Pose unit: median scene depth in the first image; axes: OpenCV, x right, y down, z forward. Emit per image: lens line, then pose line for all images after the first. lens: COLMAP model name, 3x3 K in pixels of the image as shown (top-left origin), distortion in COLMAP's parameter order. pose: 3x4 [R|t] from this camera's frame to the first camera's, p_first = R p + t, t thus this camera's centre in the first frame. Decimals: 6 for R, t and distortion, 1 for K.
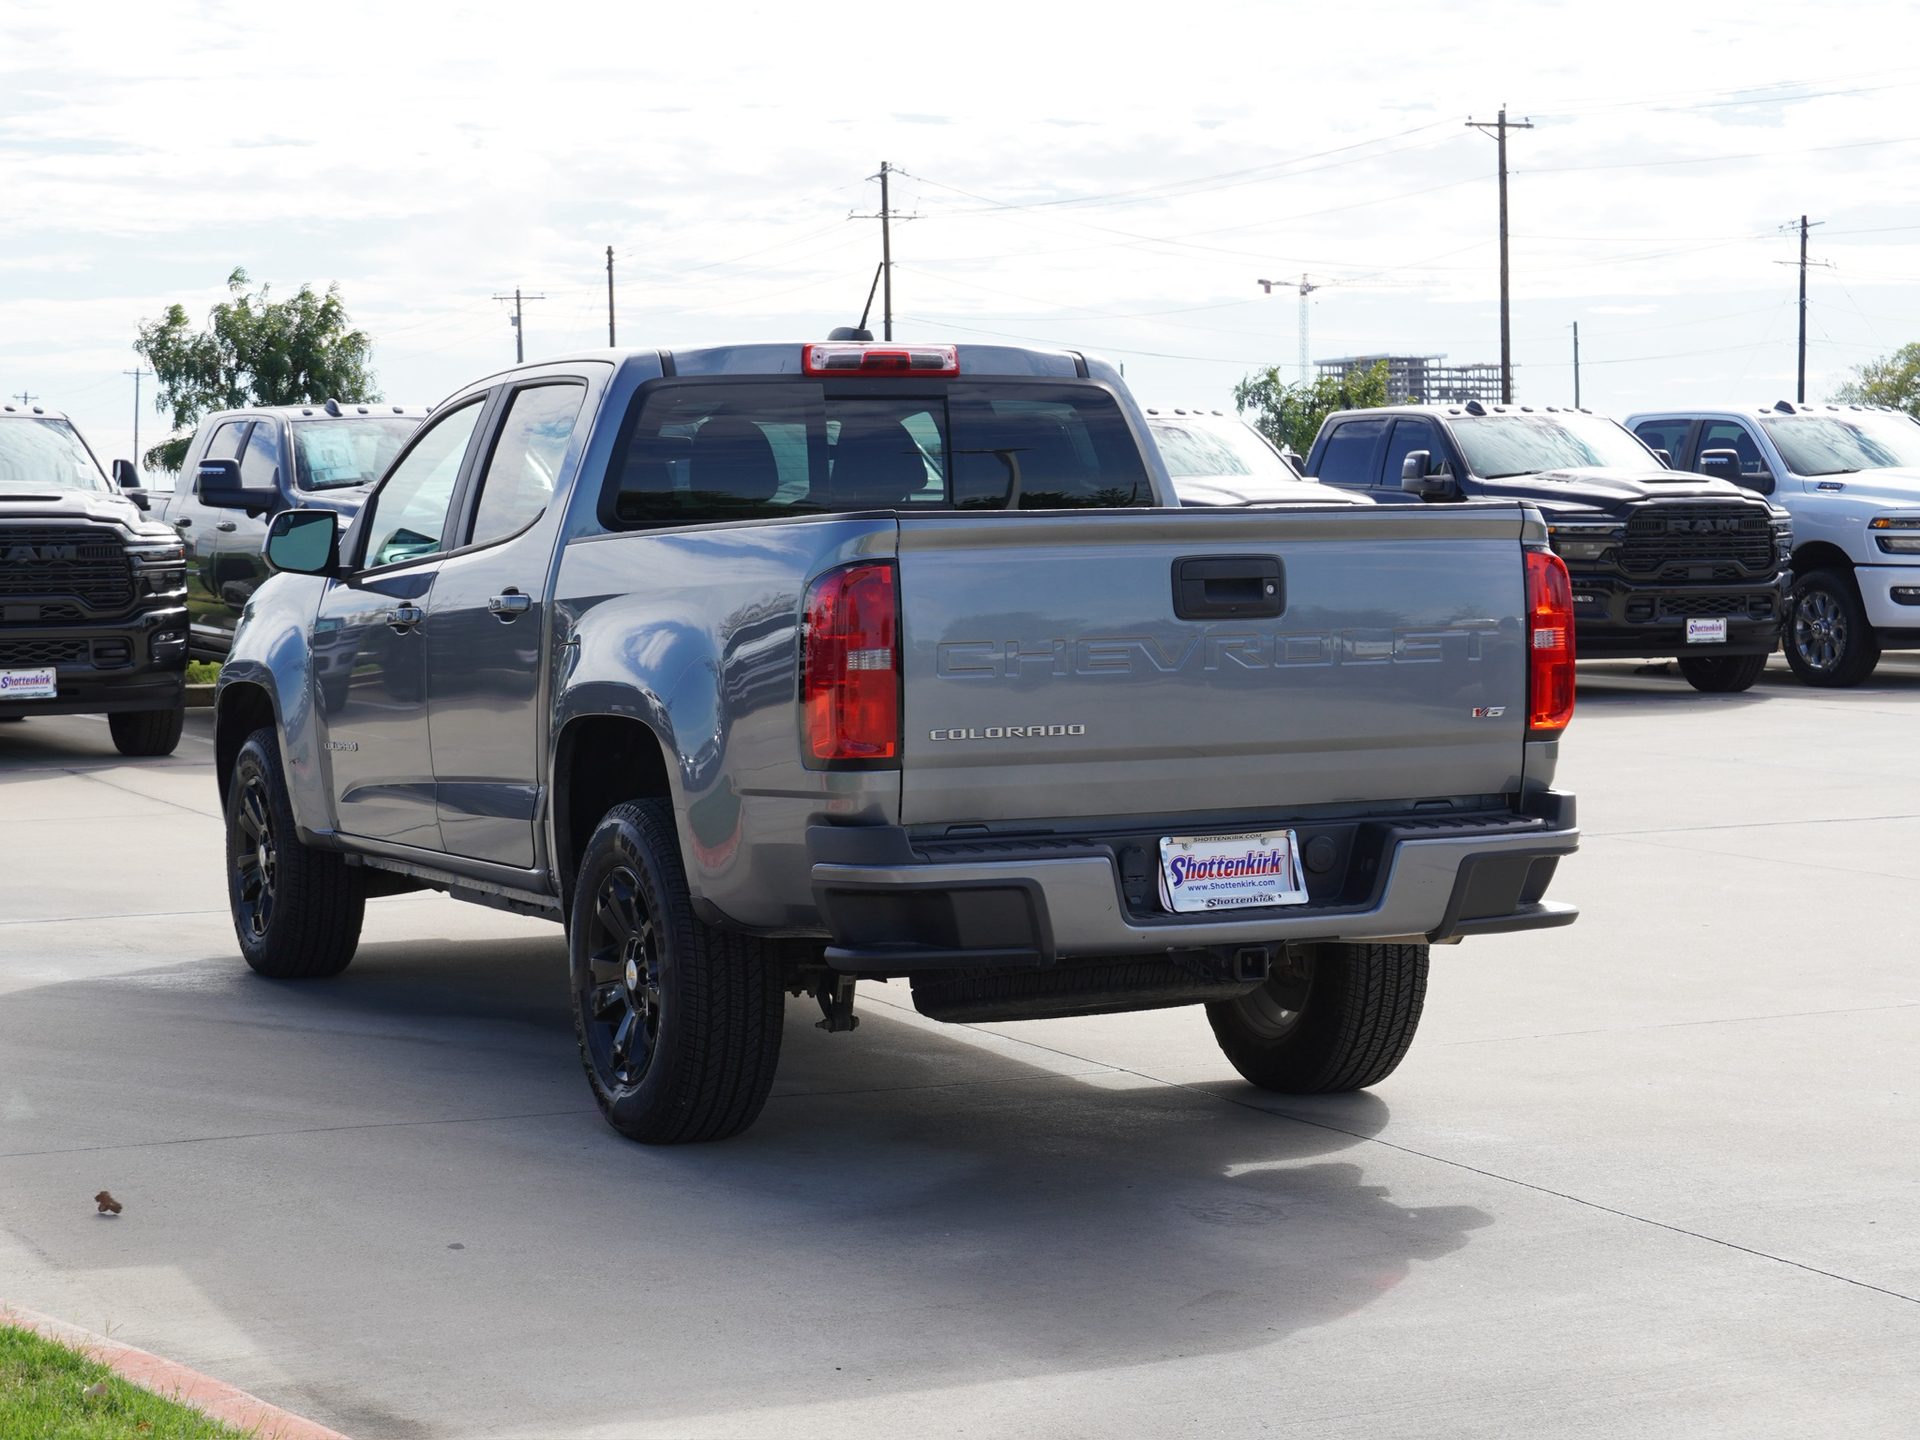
lens RADIAL K [[4335.9, 0, 962.2], [0, 4335.9, 387.5], [0, 0, 1]] dist [-0.182144, 0.055752]
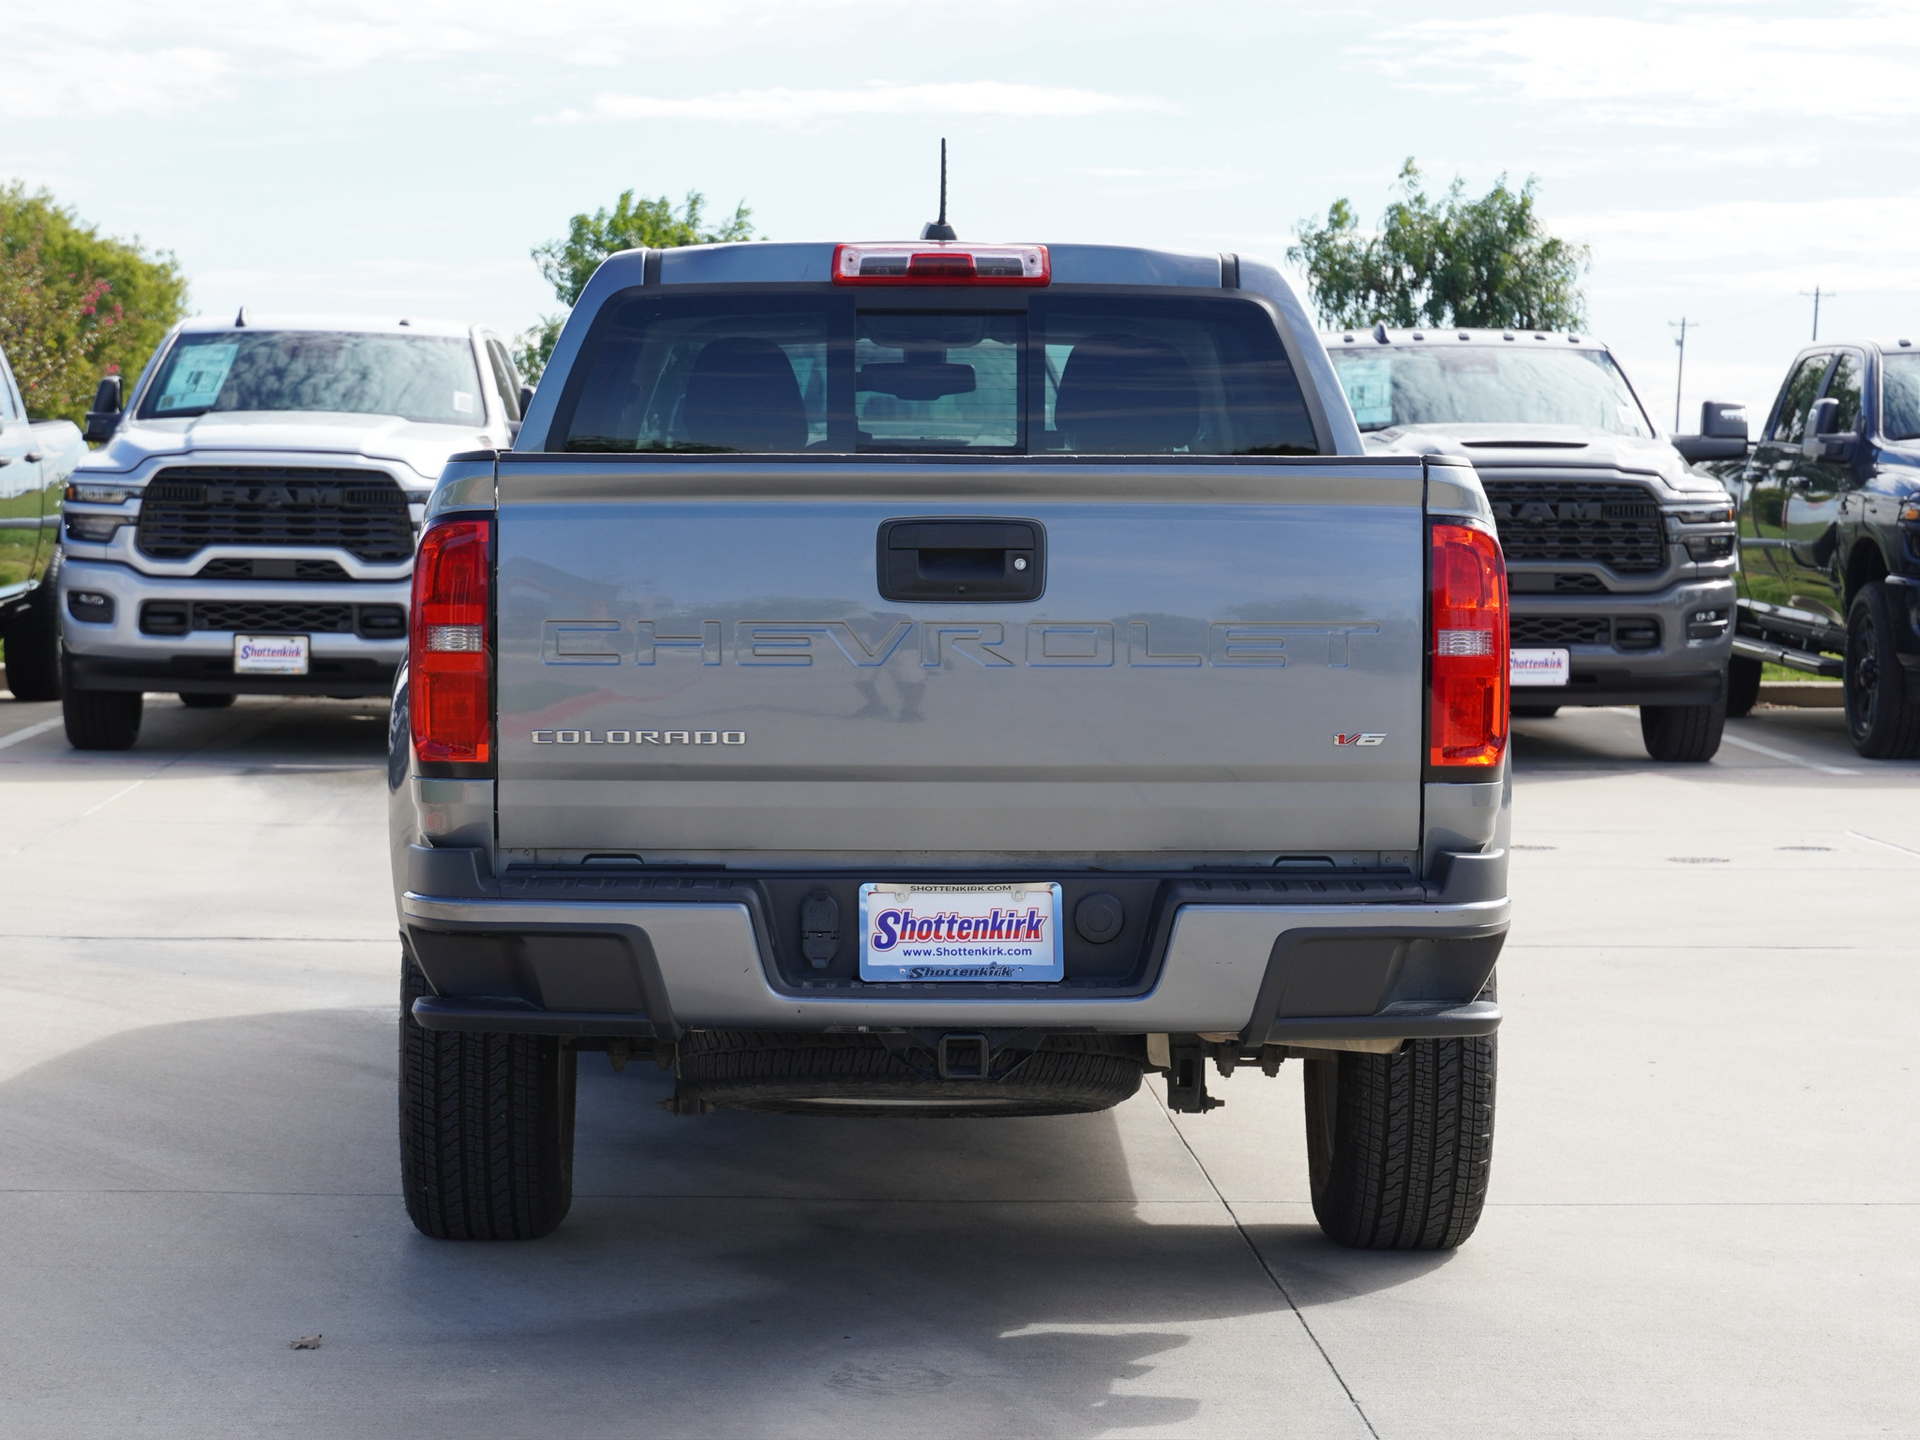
lens RADIAL K [[5289.5, 0, 953.6], [0, 5289.5, 489.0], [0, 0, 1]] dist [0.163878, 0.651094]
pose [[0.886934, 0.017395, -0.461569, 0.446077], [-0.002162, 0.999436, 0.033511, 0.002343], [0.461892, -0.028724, 0.886471, 0.160135]]
